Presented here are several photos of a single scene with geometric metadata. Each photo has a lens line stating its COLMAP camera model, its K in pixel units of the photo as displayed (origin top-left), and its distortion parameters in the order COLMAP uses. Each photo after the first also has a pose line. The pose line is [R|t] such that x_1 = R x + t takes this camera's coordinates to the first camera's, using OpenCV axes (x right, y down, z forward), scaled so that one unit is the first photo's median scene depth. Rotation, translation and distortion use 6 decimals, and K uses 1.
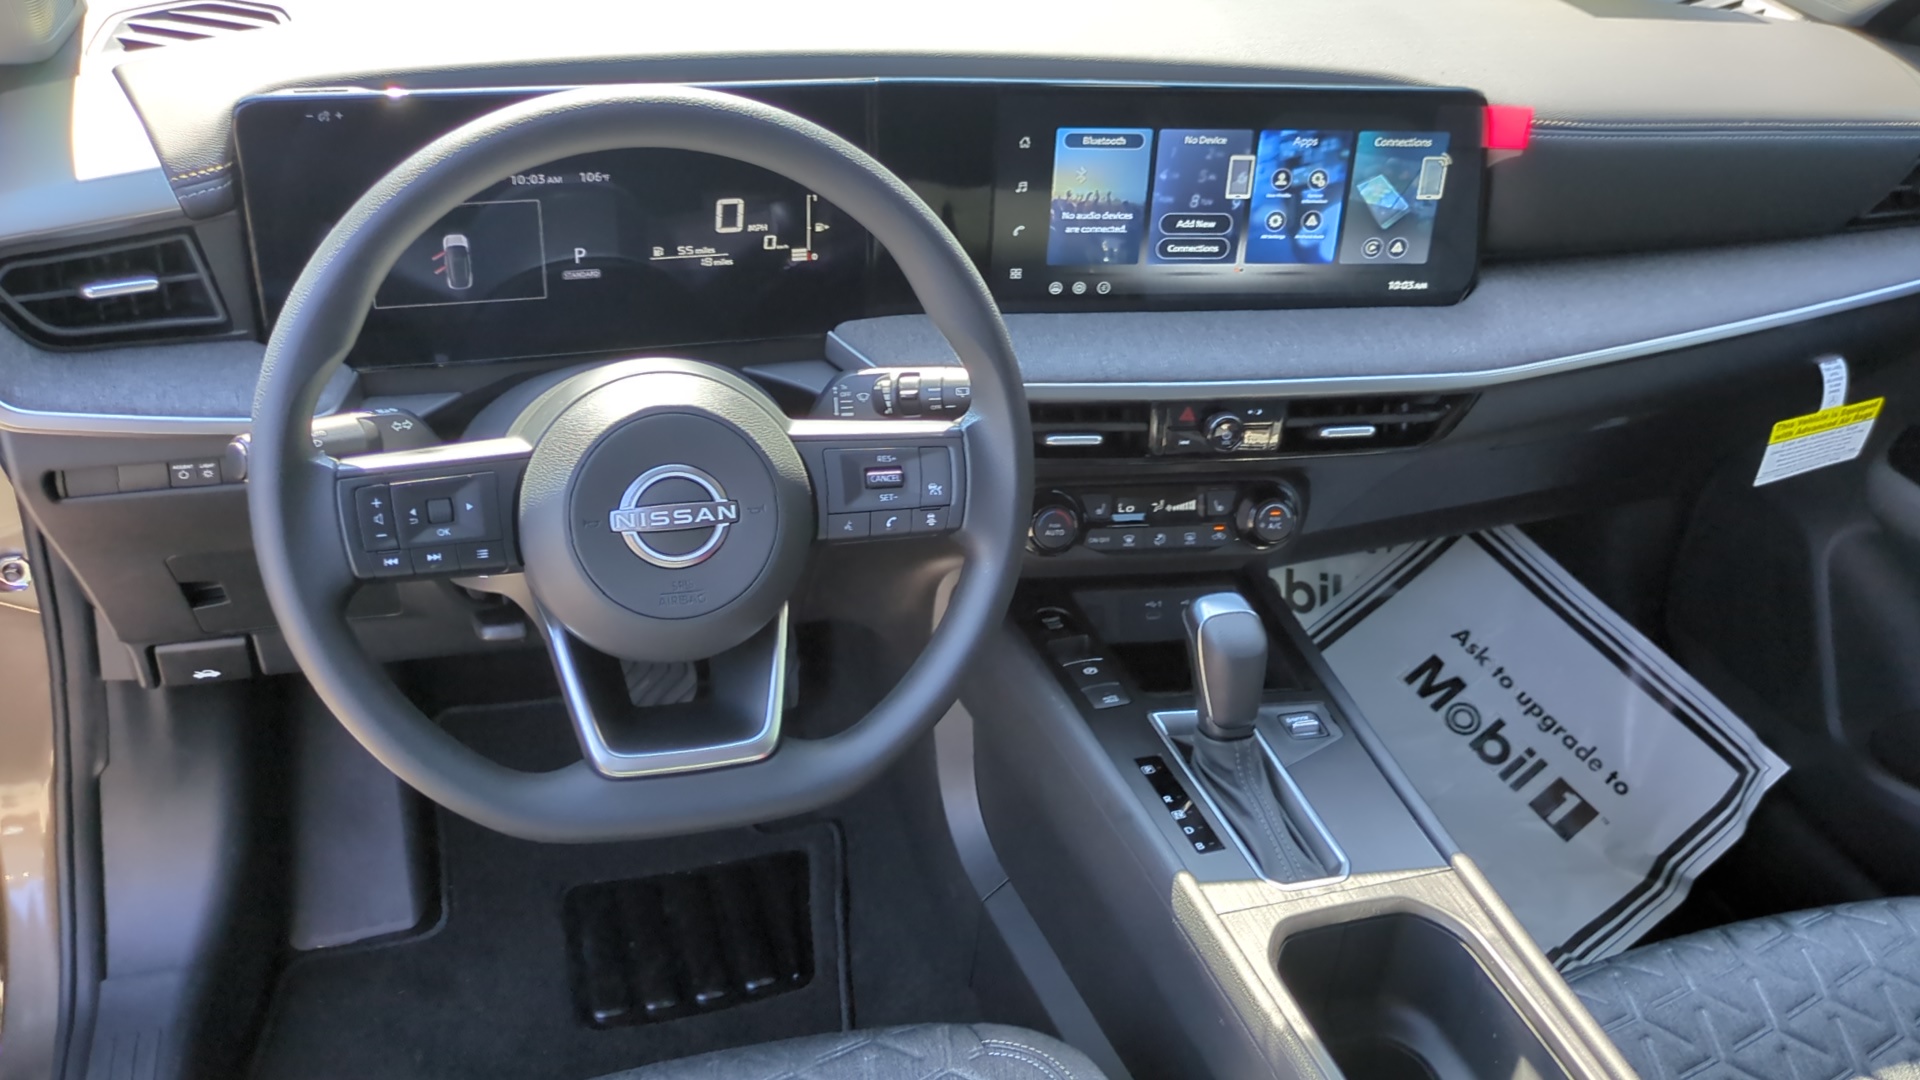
lens RADIAL K [[1419.7, 0, 971.8], [0, 1419.7, 541.8], [0, 0, 1]] dist [-0.000889, 0.000362]
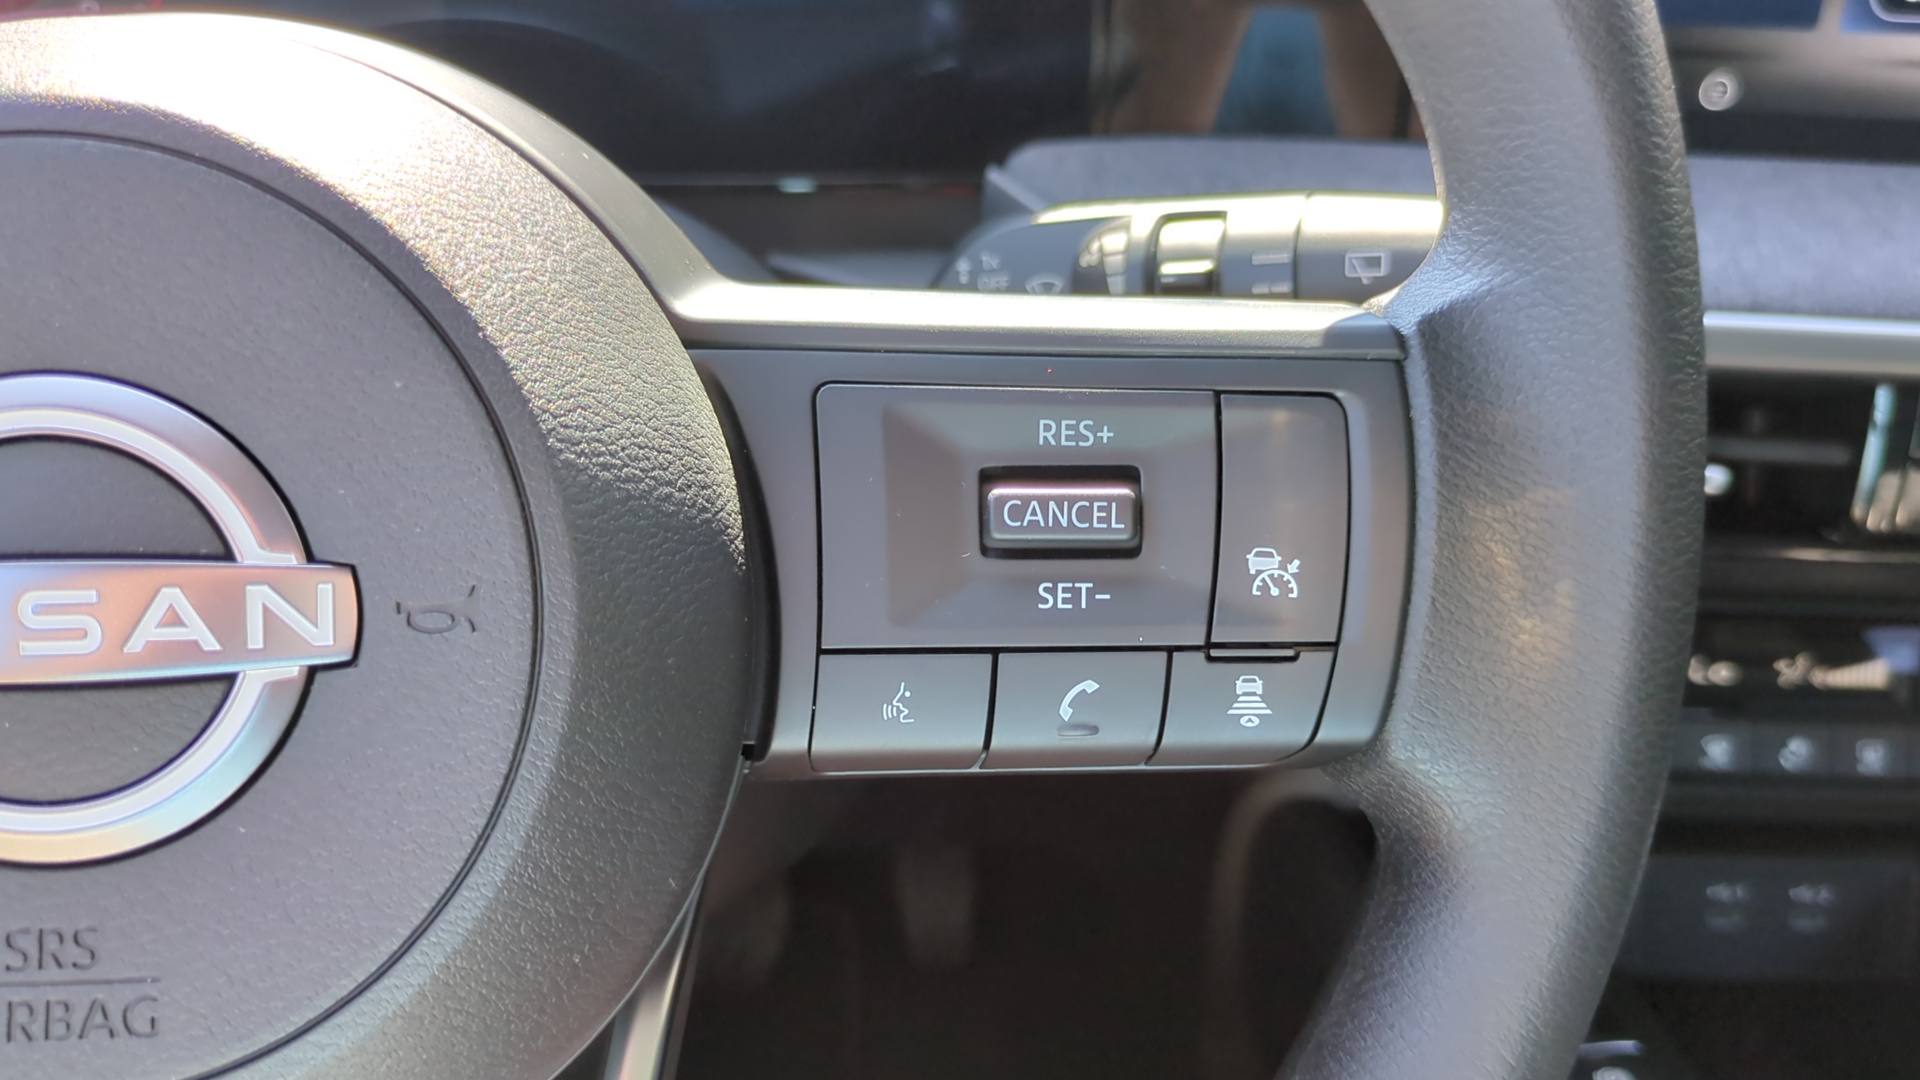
lens RADIAL K [[1419.7, 0, 971.8], [0, 1419.7, 541.8], [0, 0, 1]] dist [-0.000889, 0.000362]
pose [[0.978318, 0.050747, -0.200793, -0.024867], [-0.067187, 0.994848, -0.075921, -0.019098], [0.195905, 0.087766, 0.976687, 0.687395]]
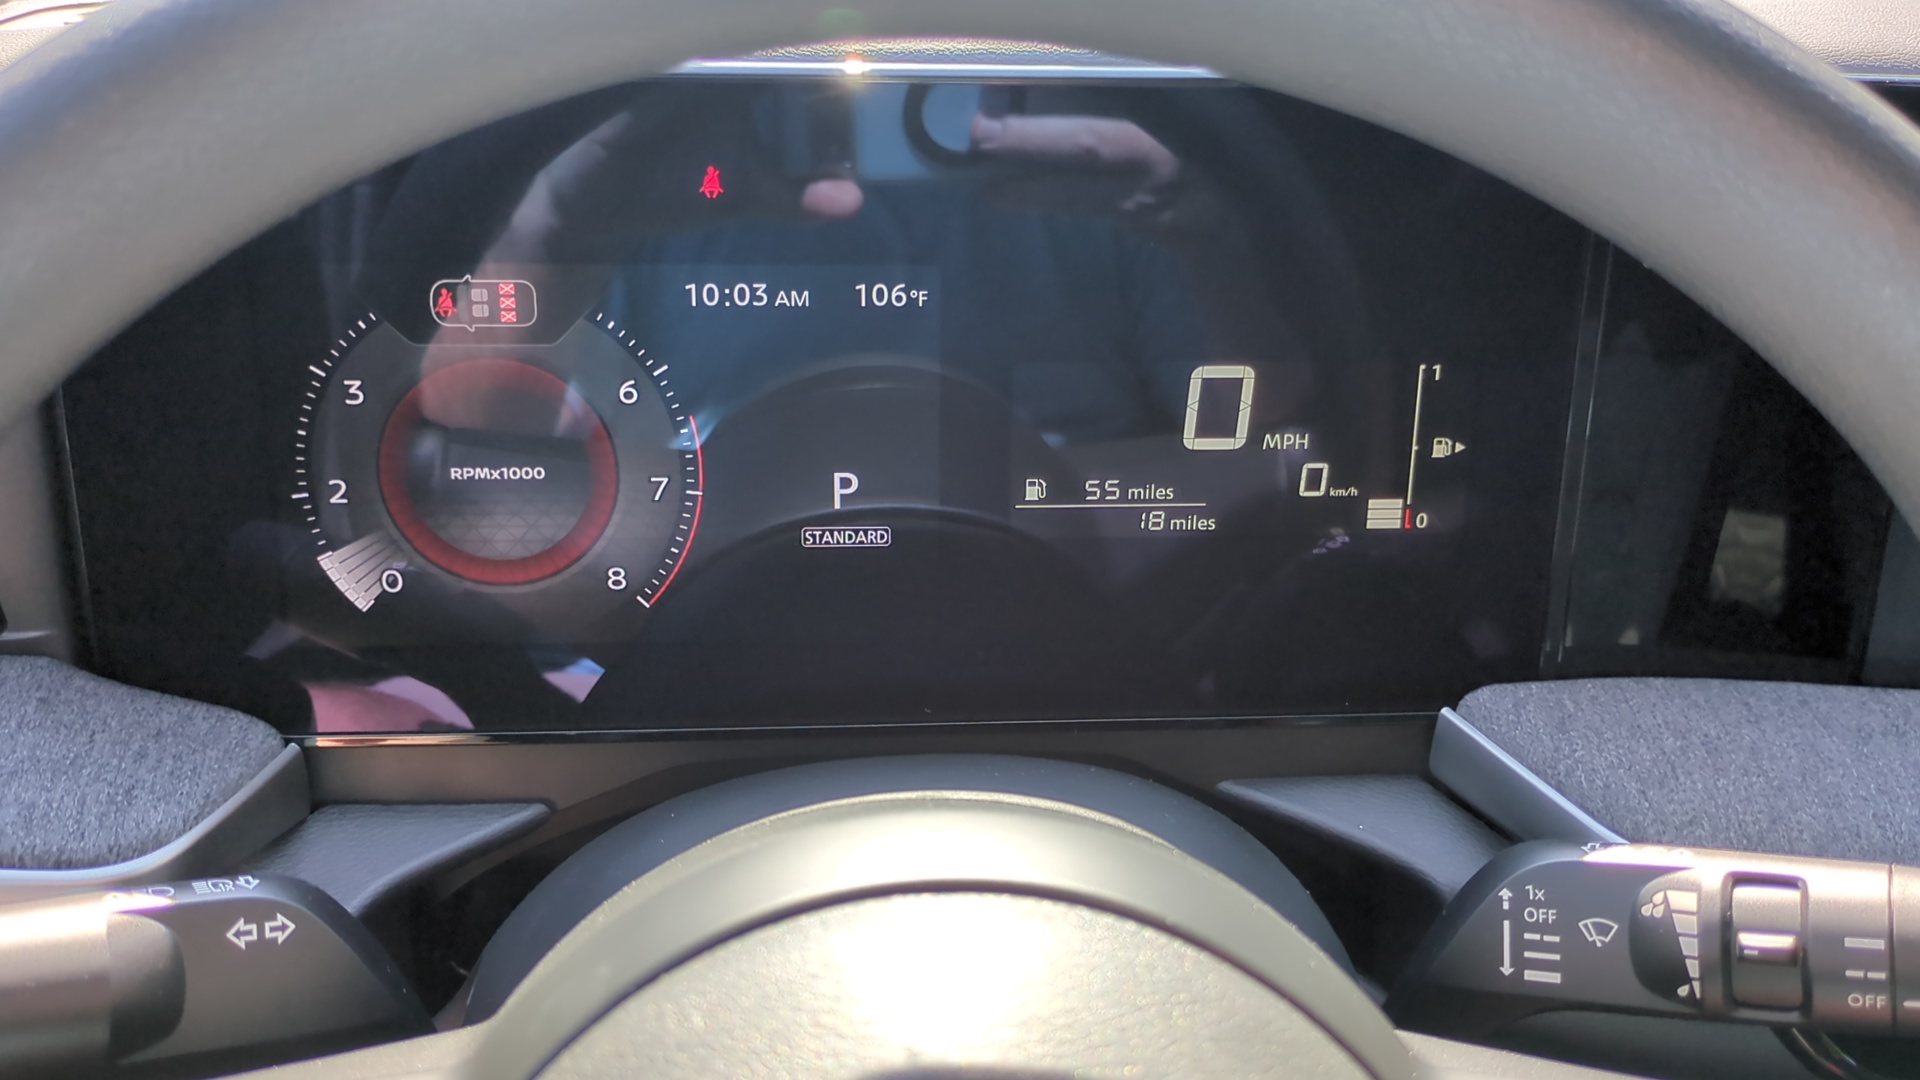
lens RADIAL K [[1419.7, 0, 971.8], [0, 1419.7, 541.8], [0, 0, 1]] dist [-0.000889, 0.000362]
pose [[0.960834, 0.039396, -0.274308, -0.130191], [-0.095430, 0.976340, -0.194045, -0.112806], [0.260173, 0.212622, 0.941861, 0.632949]]
